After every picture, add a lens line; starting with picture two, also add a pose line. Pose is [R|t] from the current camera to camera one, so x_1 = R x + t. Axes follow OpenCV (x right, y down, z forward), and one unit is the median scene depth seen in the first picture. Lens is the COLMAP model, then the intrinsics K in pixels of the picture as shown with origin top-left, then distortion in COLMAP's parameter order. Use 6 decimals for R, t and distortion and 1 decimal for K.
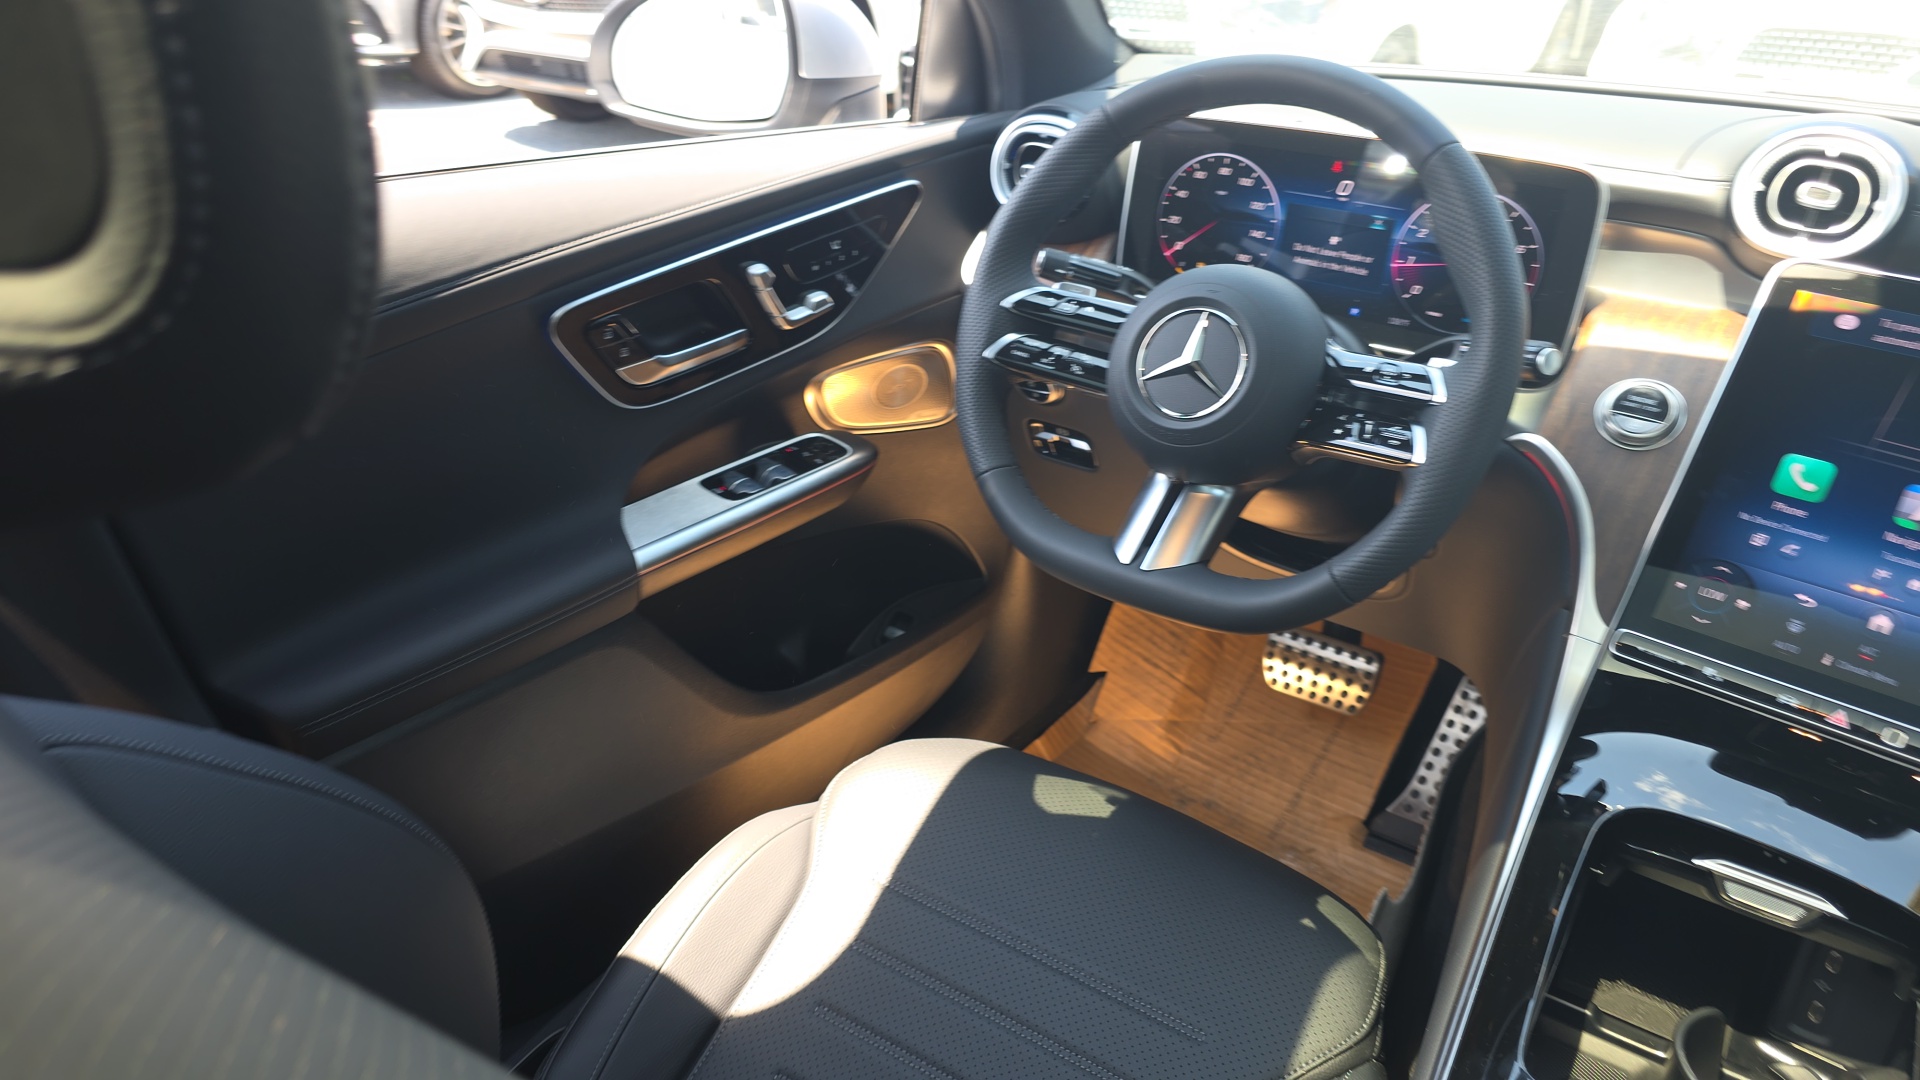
lens RADIAL K [[1322.0, 0, 954.5], [0, 1322.0, 549.5], [0, 0, 1]] dist [0.057386, -0.054549]
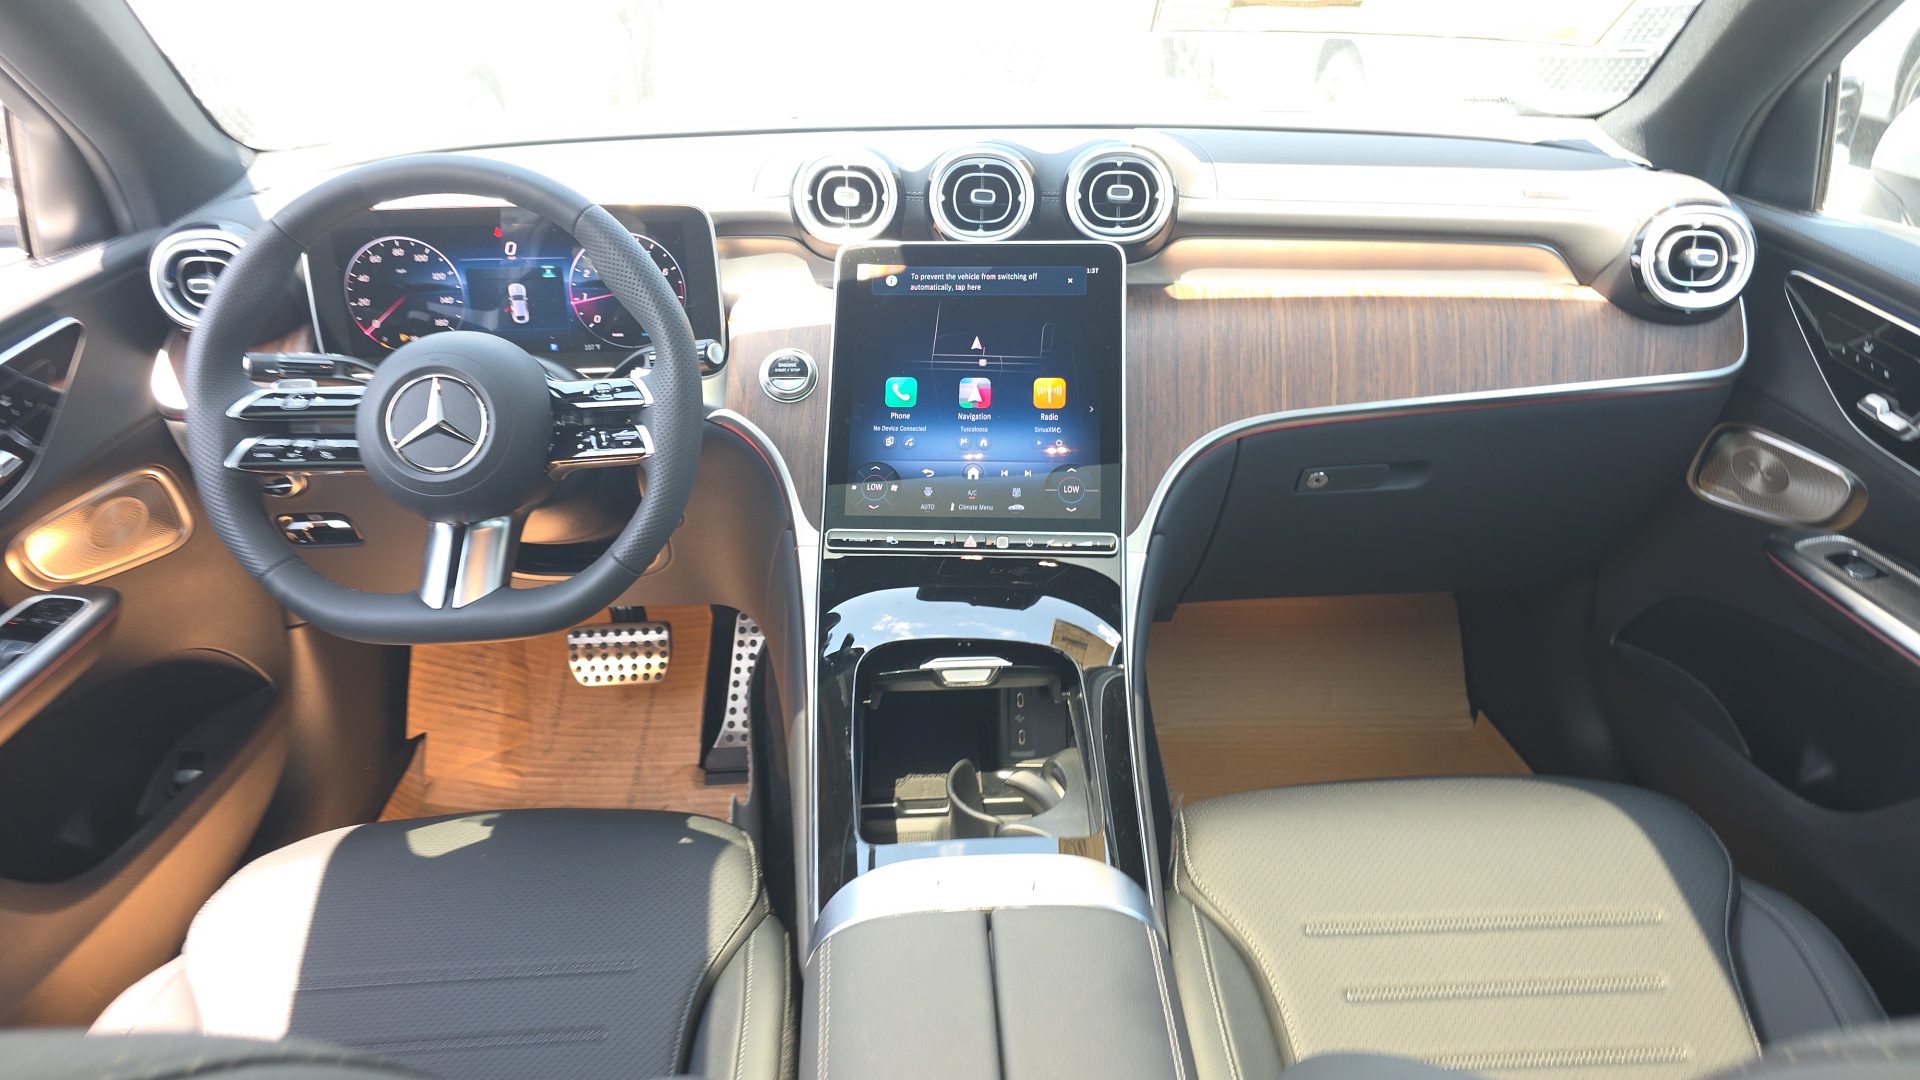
lens RADIAL K [[1295.2, 0, 950.2], [0, 1295.2, 508.3], [0, 0, 1]] dist [0.082643, -0.110146]
pose [[0.800180, -0.290820, 0.524534, -0.065690], [0.313497, 0.948396, 0.047583, 0.011530], [-0.511304, 0.126364, 0.850059, -0.143024]]
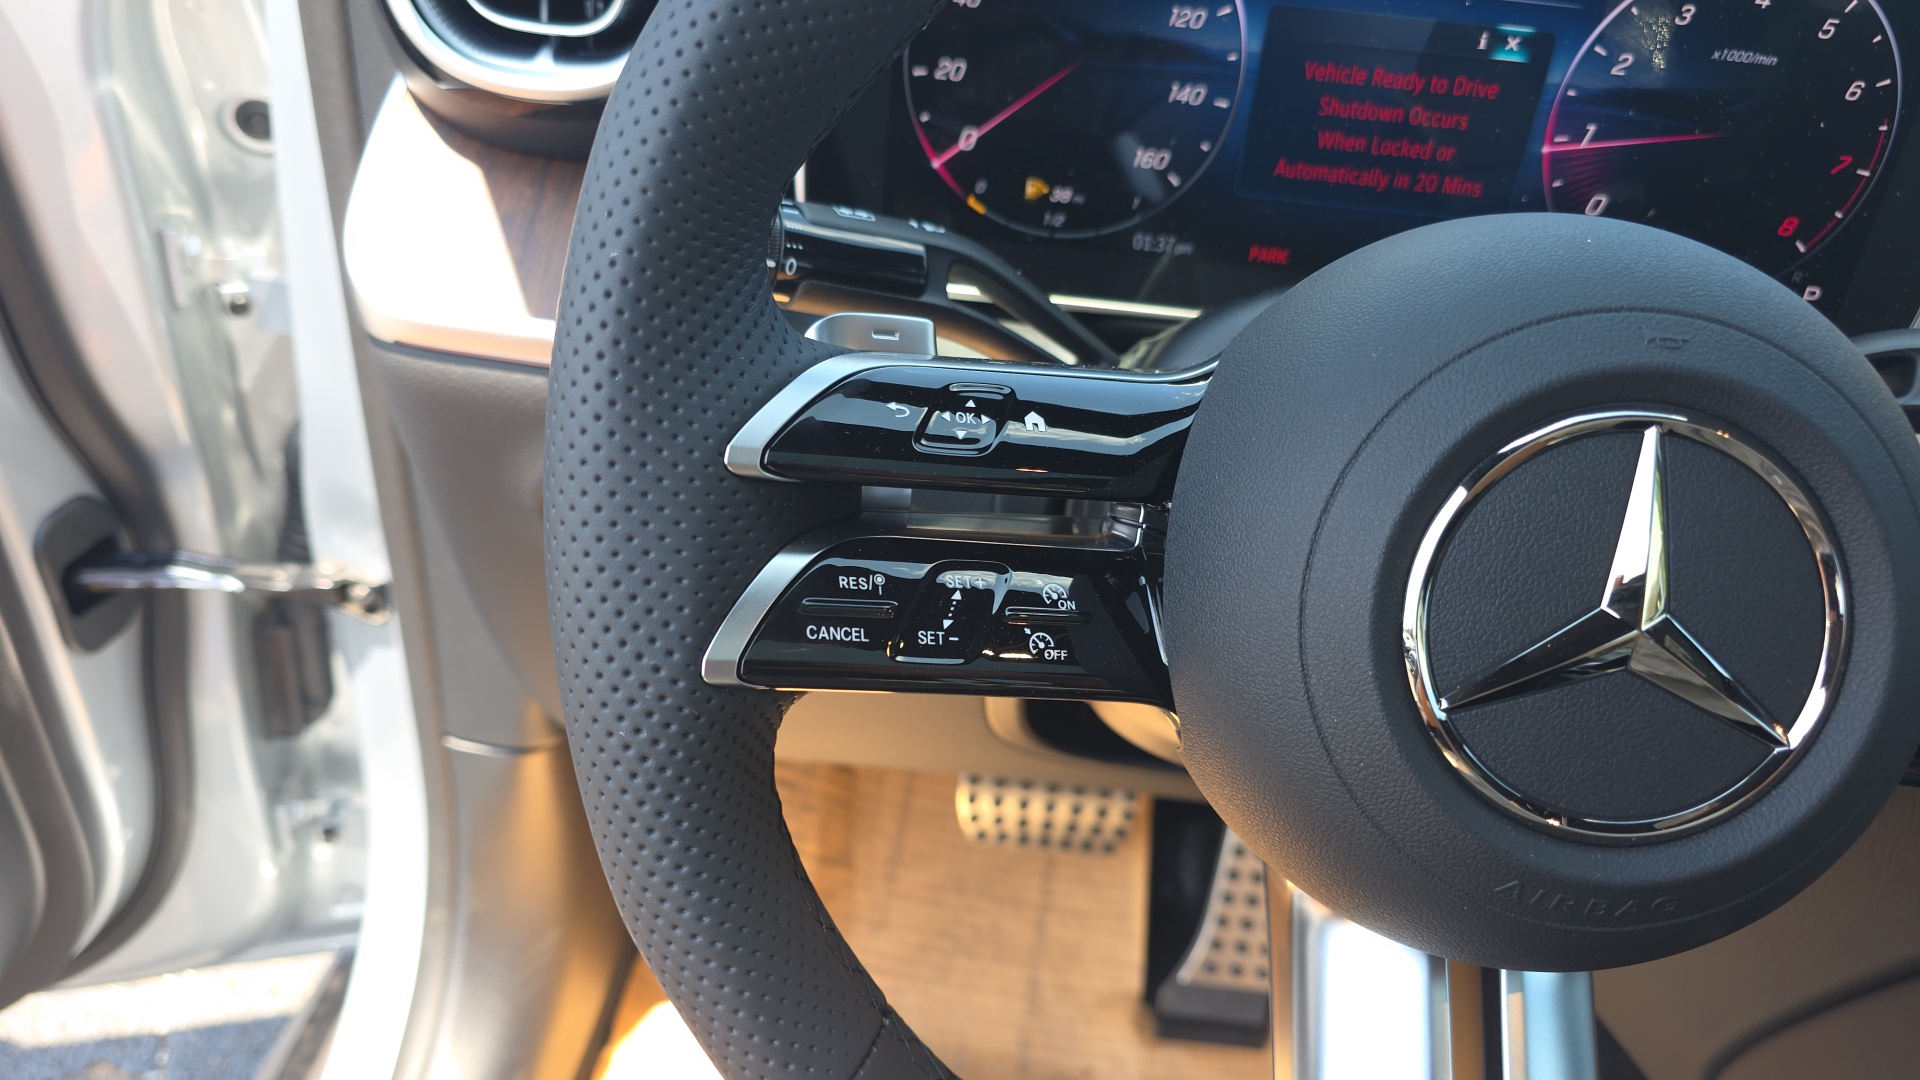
lens RADIAL K [[1342.9, 0, 941.0], [0, 1342.9, 575.4], [0, 0, 1]] dist [0.024345, -0.054406]
pose [[0.855907, -0.240862, 0.457613, -0.045727], [0.184339, 0.968883, 0.165184, -0.182133], [-0.483160, -0.057026, 0.873673, 0.695271]]
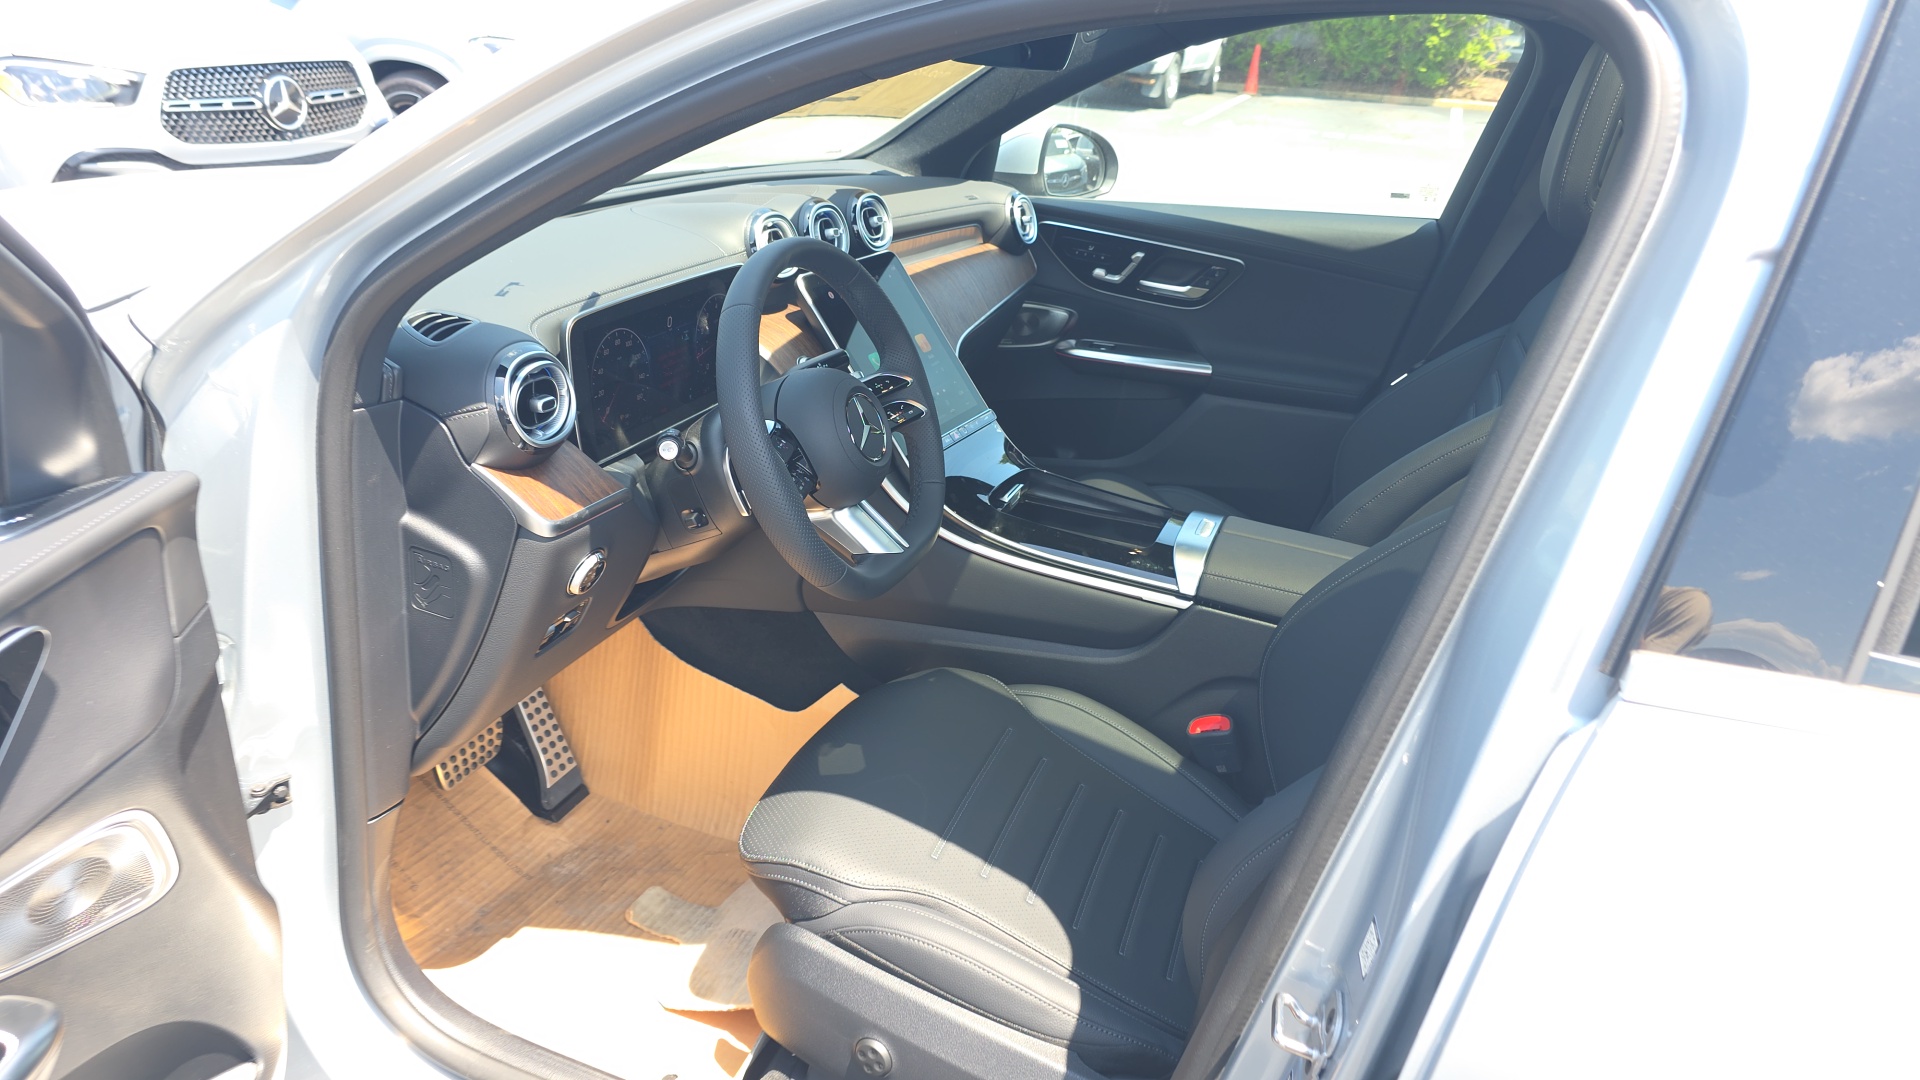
lens RADIAL K [[1322.0, 0, 954.5], [0, 1322.0, 549.5], [0, 0, 1]] dist [0.057386, -0.054549]
pose [[-0.250886, -0.426740, 0.868878, -1.080405], [0.375696, 0.784302, 0.493683, -0.643565], [-0.892137, 0.450292, -0.036446, 0.859999]]
